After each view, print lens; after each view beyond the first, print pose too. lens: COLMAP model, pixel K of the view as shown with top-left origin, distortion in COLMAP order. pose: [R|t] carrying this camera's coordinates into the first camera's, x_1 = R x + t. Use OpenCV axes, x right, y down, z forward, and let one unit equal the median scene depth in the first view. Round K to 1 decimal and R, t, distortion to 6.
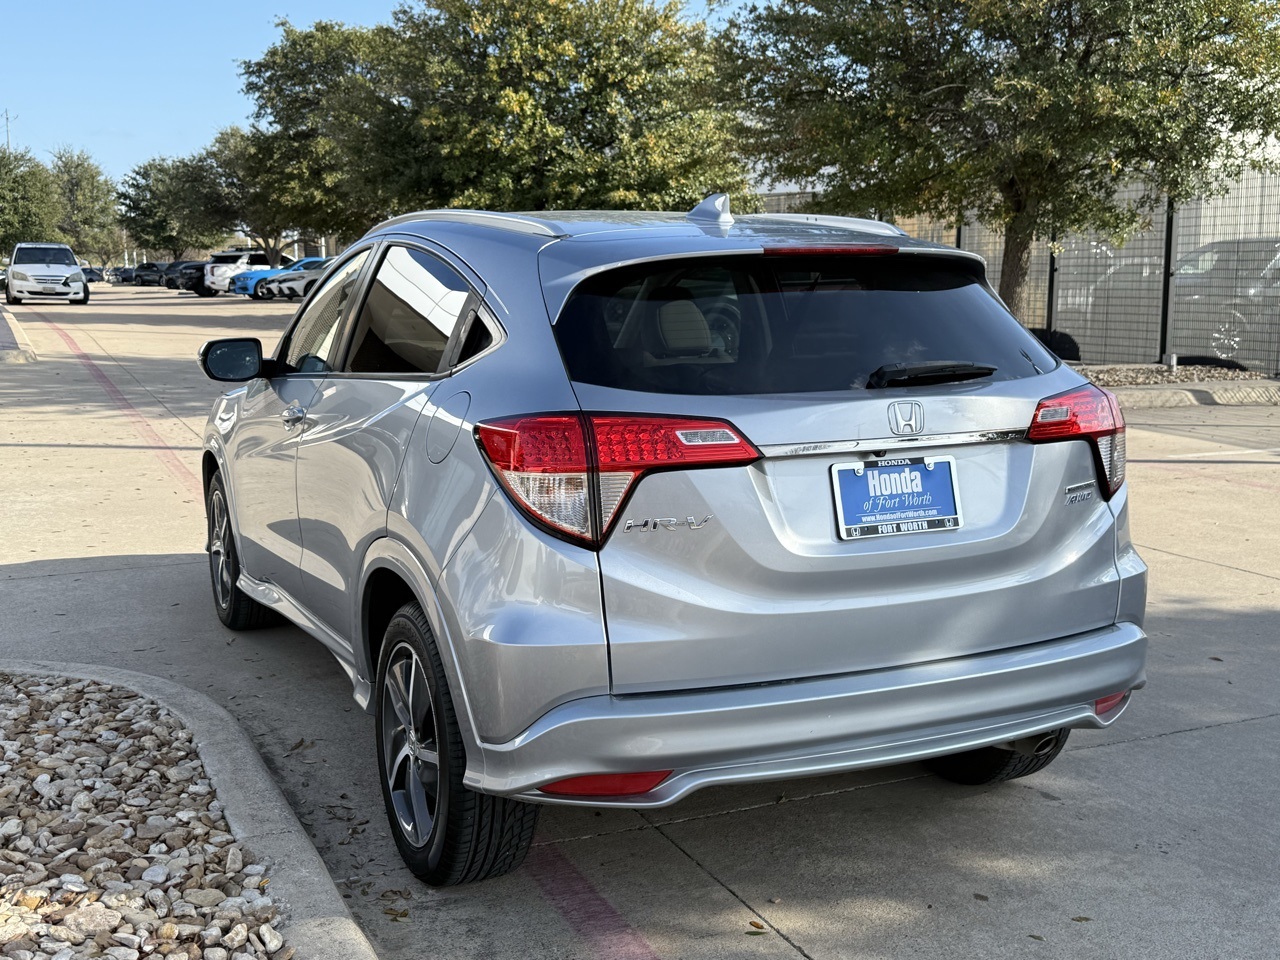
lens RADIAL K [[1472.0, 0, 644.8], [0, 1472.0, 497.5], [0, 0, 1]] dist [0.111452, 0.000000]
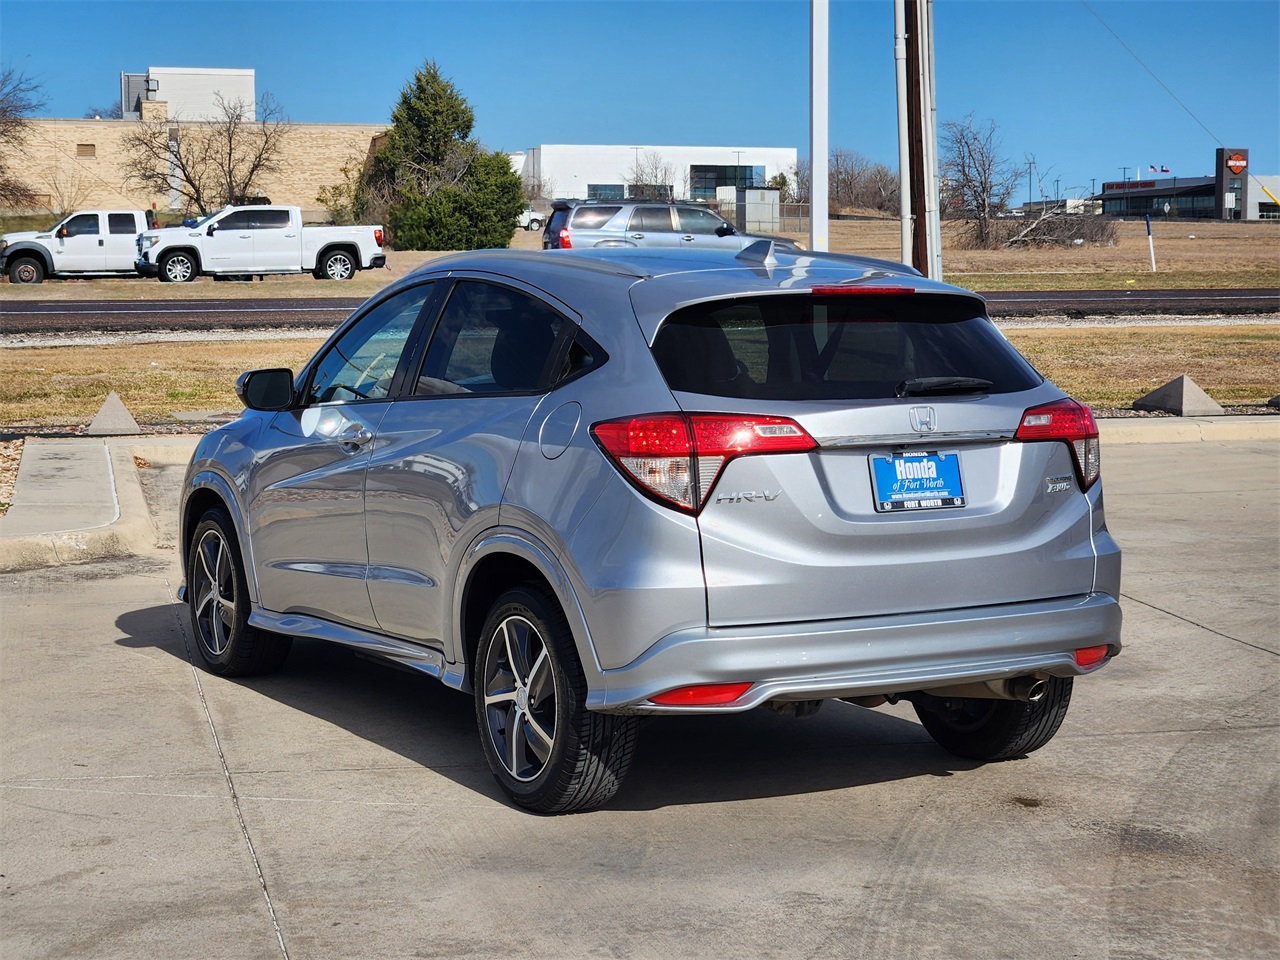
lens RADIAL K [[2427.6, 0, 634.9], [0, 2427.6, 486.6], [0, 0, 1]] dist [0.008046, 0.000000]
pose [[0.997751, -0.002856, 0.066971, -0.197470], [0.007883, 0.997158, -0.074928, 0.146592], [-0.066567, 0.075287, 0.994938, -0.990591]]
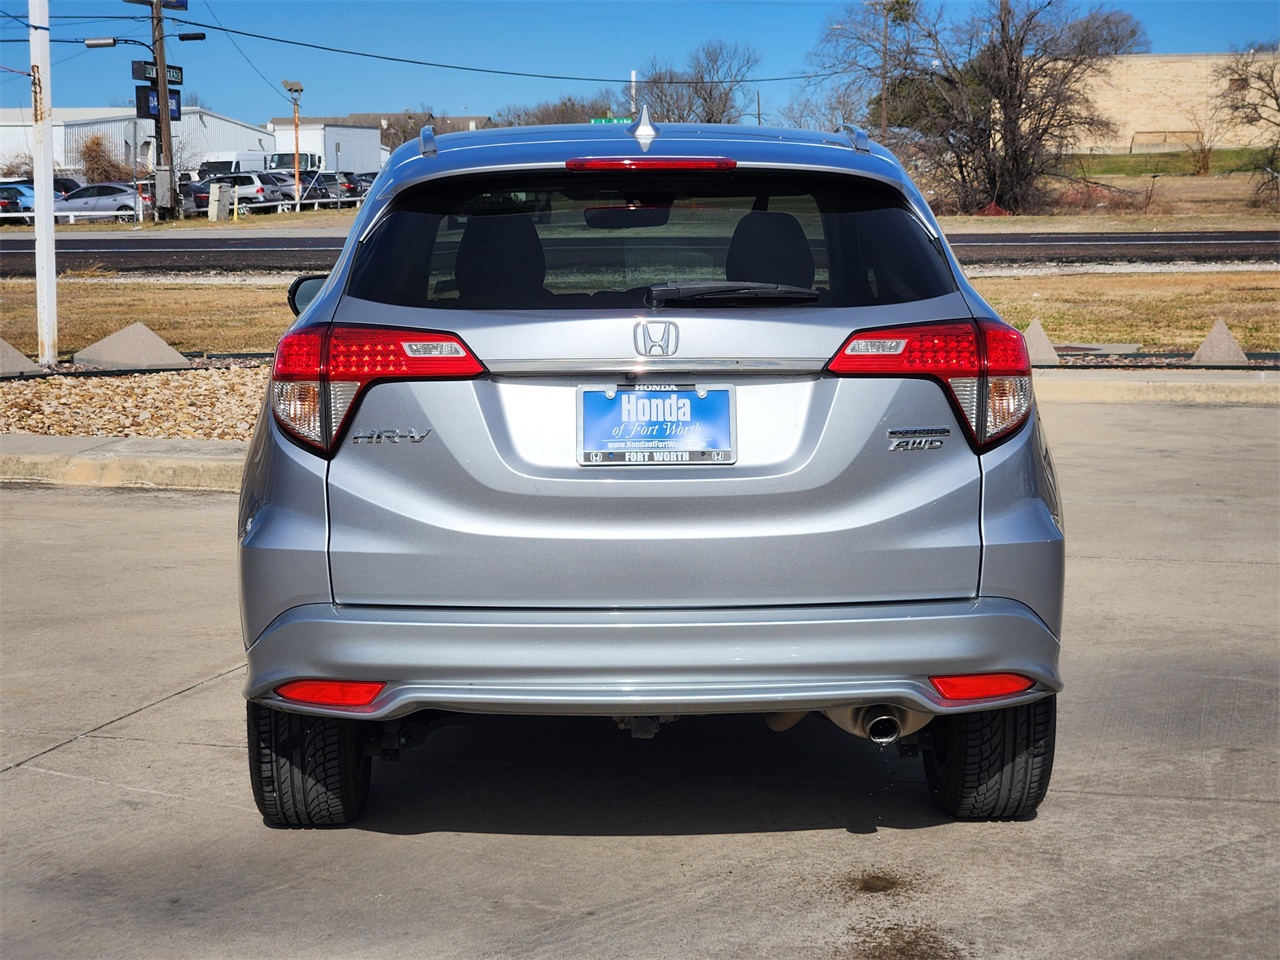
lens RADIAL K [[2427.6, 0, 667.6], [0, 2427.6, 443.0], [0, 0, 1]] dist [0.008046, 0.000000]
pose [[0.914328, 0.037638, -0.403222, 0.722199], [-0.065023, 0.996398, -0.054436, 0.085612], [0.399720, 0.075991, 0.913482, -0.362119]]
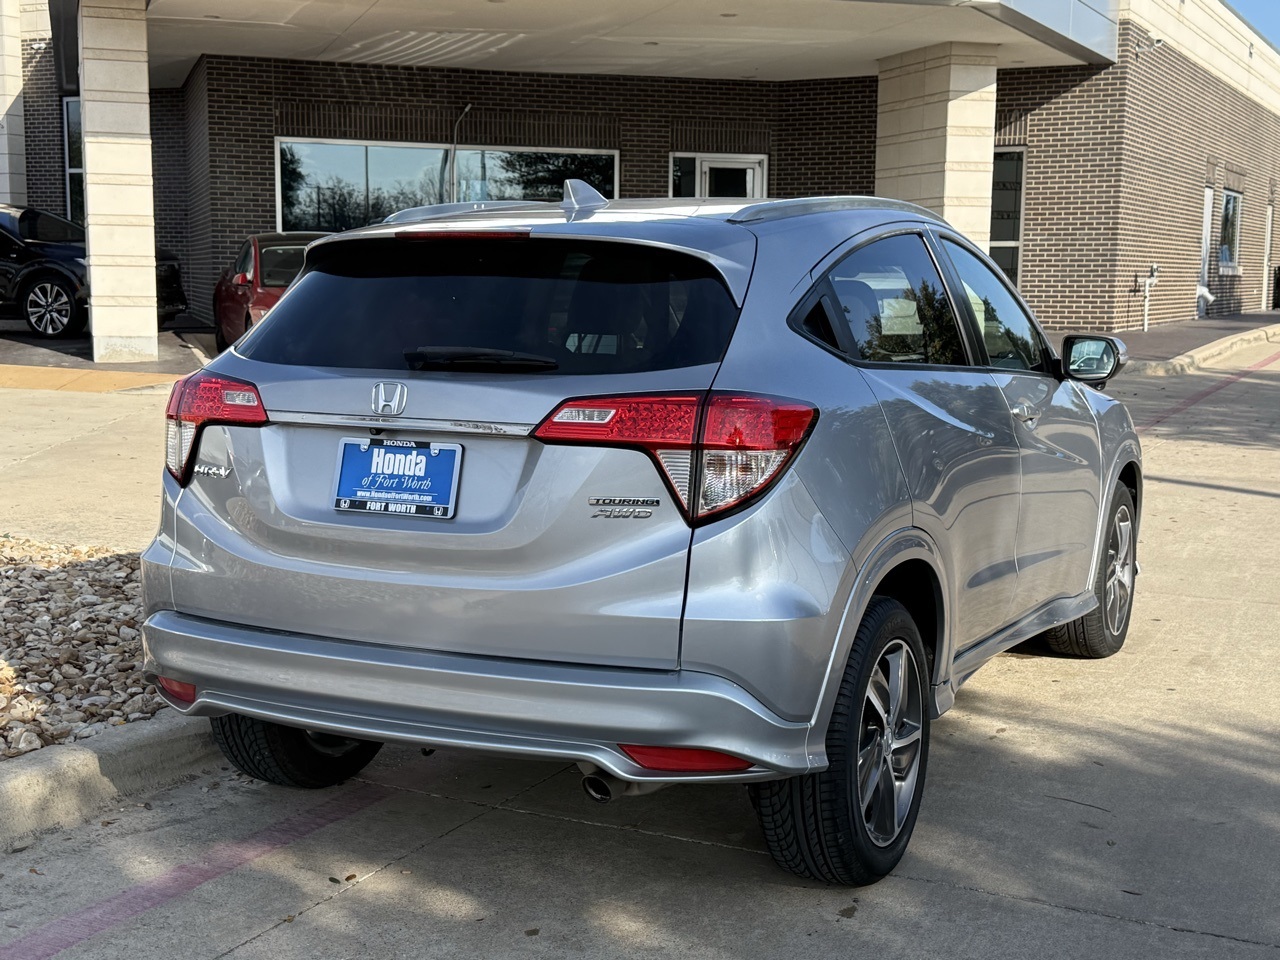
lens RADIAL K [[1779.7, 0, 604.3], [0, 1779.7, 506.5], [0, 0, 1]] dist [0.154697, 0.000000]
pose [[0.593444, 0.115053, -0.796610, 1.114531], [-0.136882, 0.989740, 0.040975, -0.045544], [0.793150, 0.084725, 0.603104, 0.342256]]
